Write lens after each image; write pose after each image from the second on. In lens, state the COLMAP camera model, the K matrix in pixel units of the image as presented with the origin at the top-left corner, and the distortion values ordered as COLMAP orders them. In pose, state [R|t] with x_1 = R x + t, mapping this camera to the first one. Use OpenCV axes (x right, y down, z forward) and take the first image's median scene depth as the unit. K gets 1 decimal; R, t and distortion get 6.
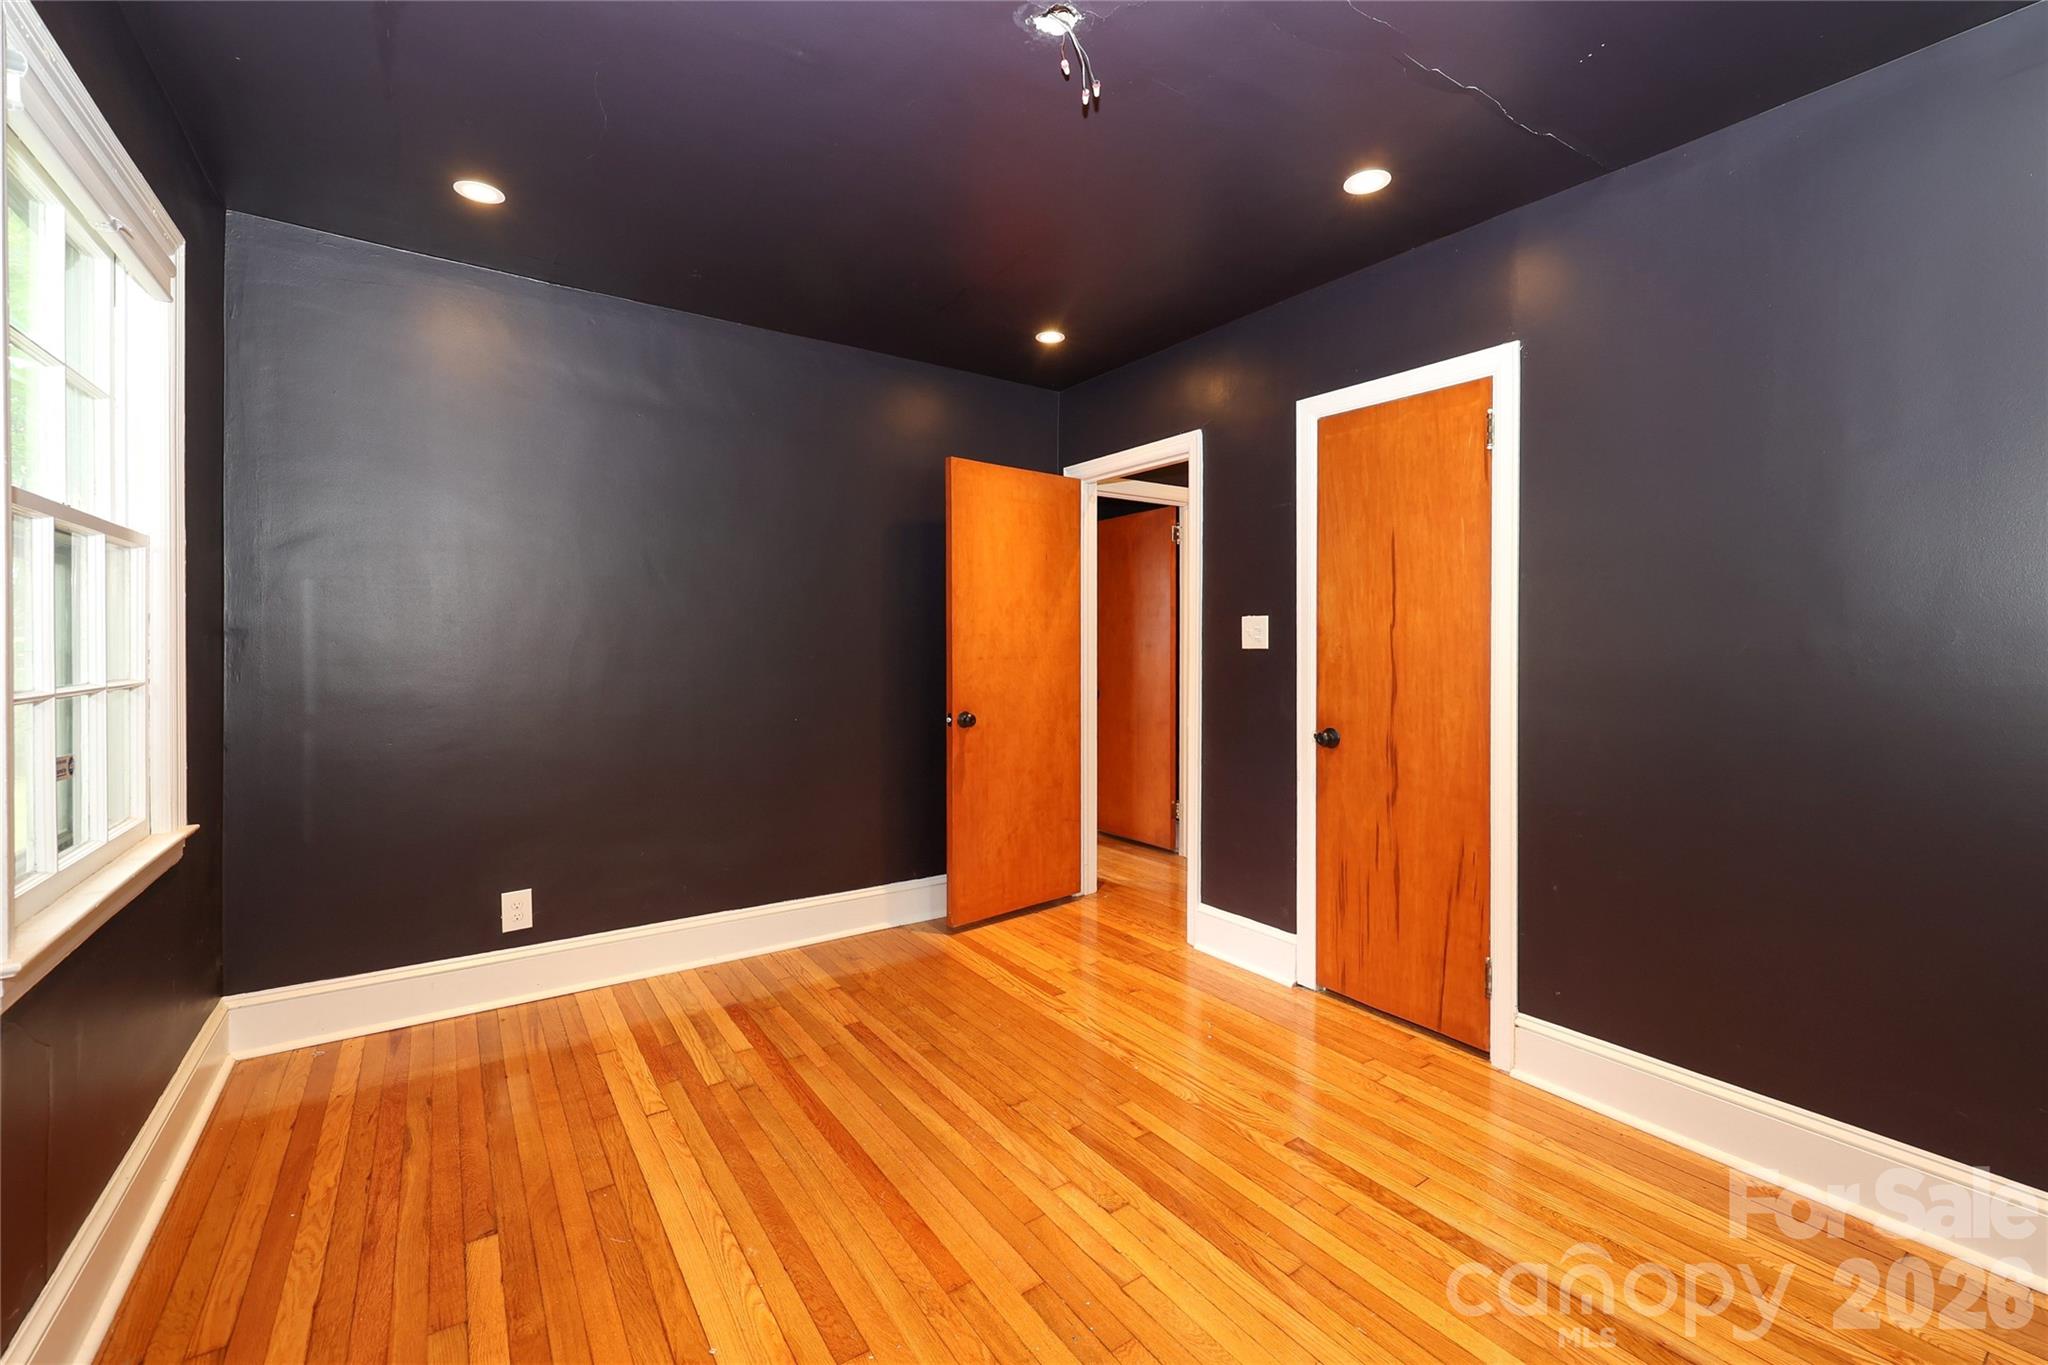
lens RADIAL K [[847.0, 0, 1057.8], [0, 847.0, 637.6], [0, 0, 1]] dist [-0.000943, 0.000093]
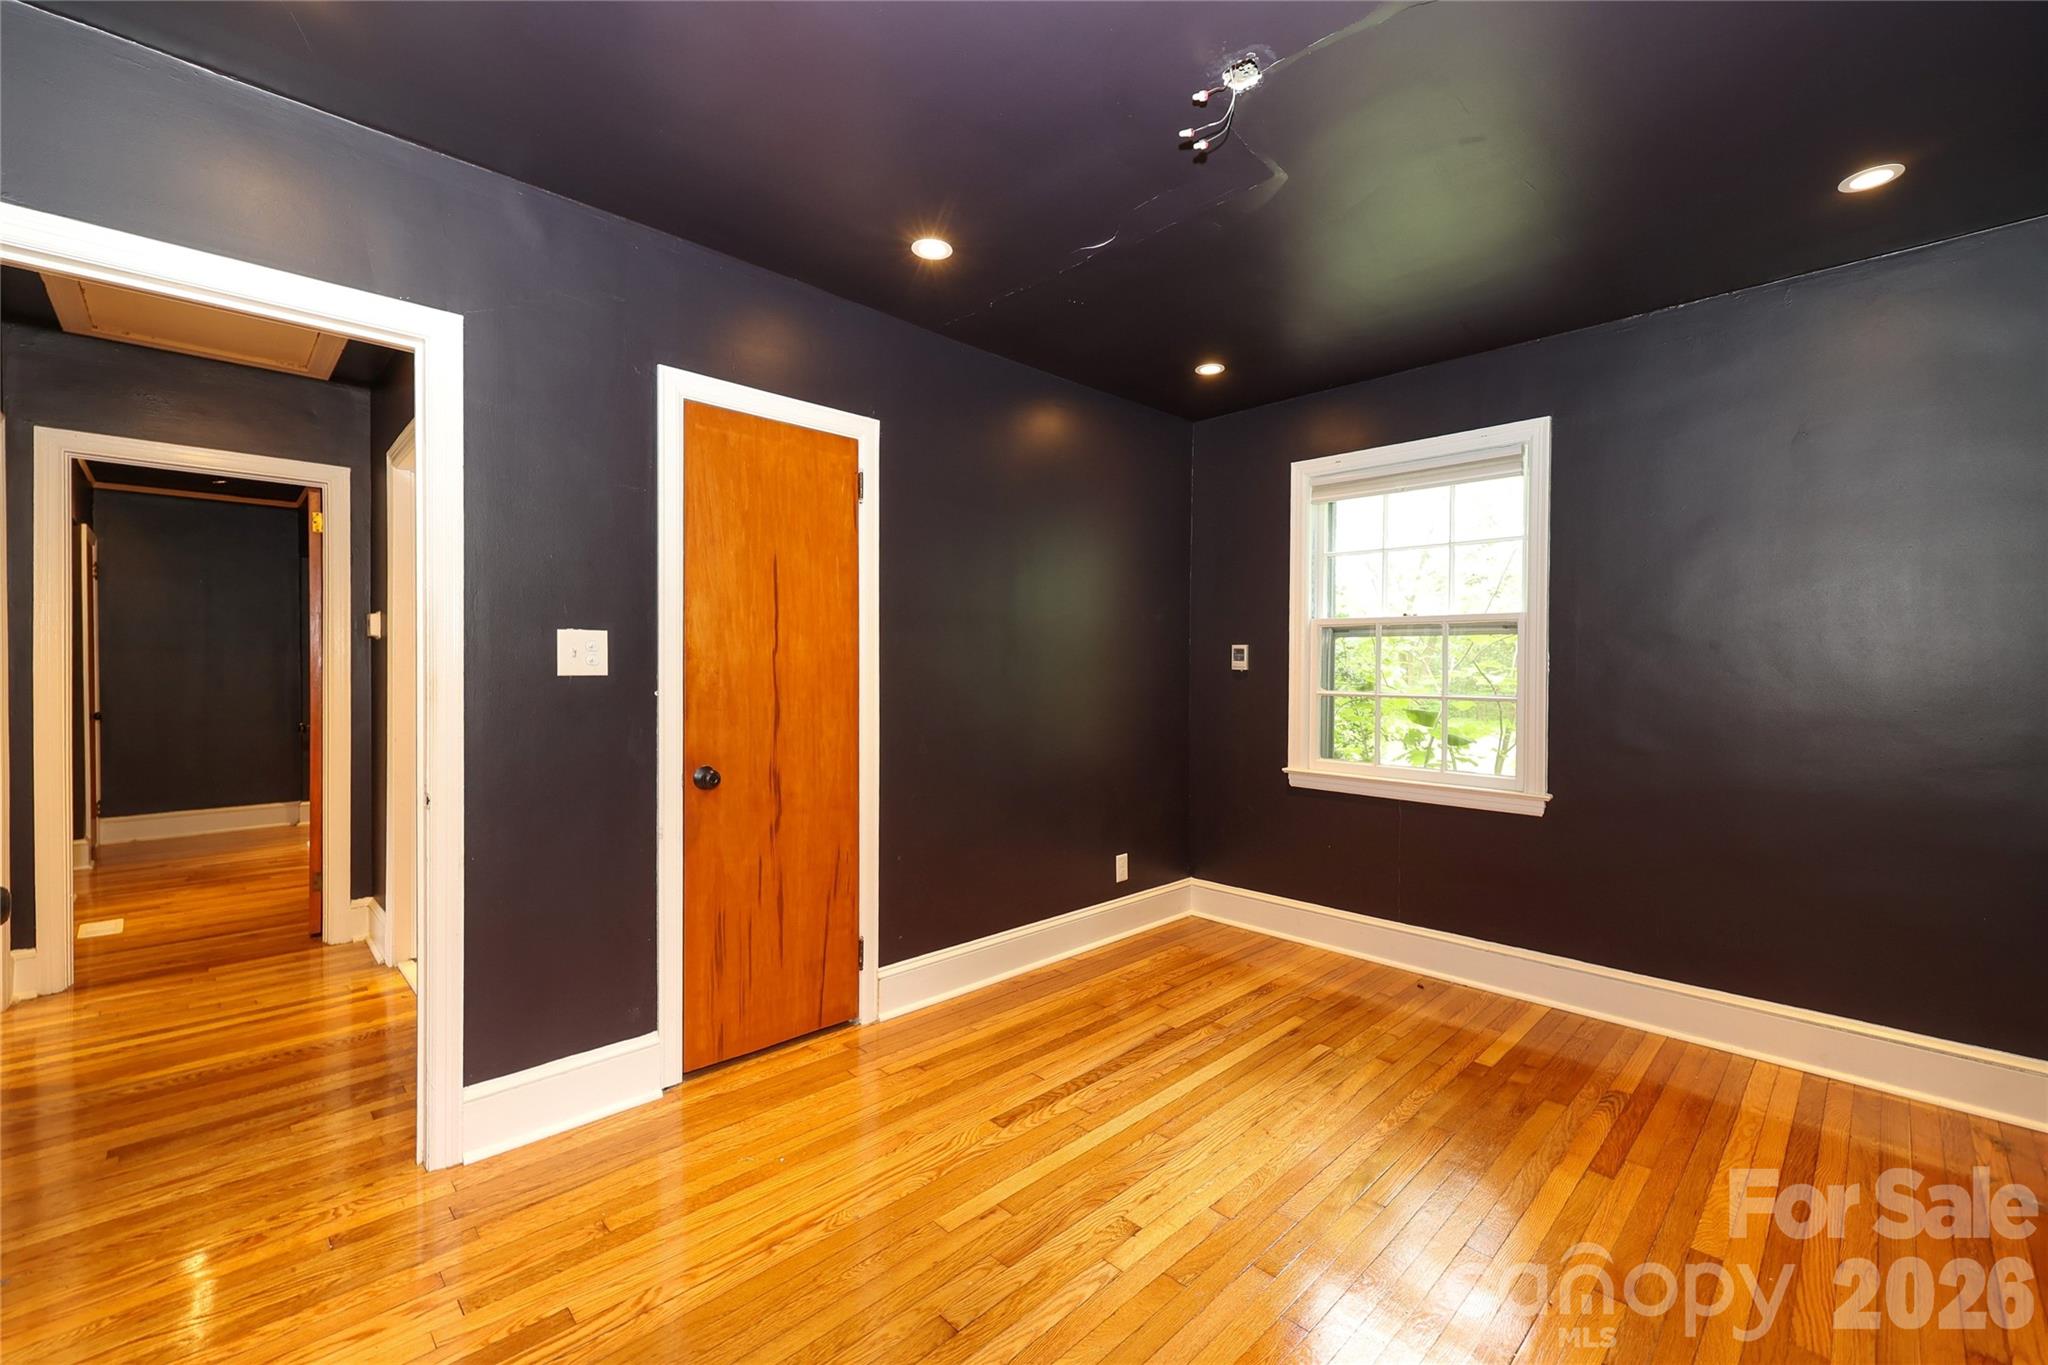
lens RADIAL K [[847.0, 0, 992.5], [0, 847.0, 682.1], [0, 0, 1]] dist [-0.000943, 0.000093]
pose [[-0.124171, -0.012205, 0.992186, -0.619314], [-0.009213, 0.999895, 0.011147, 0.009098], [-0.992218, -0.007757, -0.124270, 0.883980]]
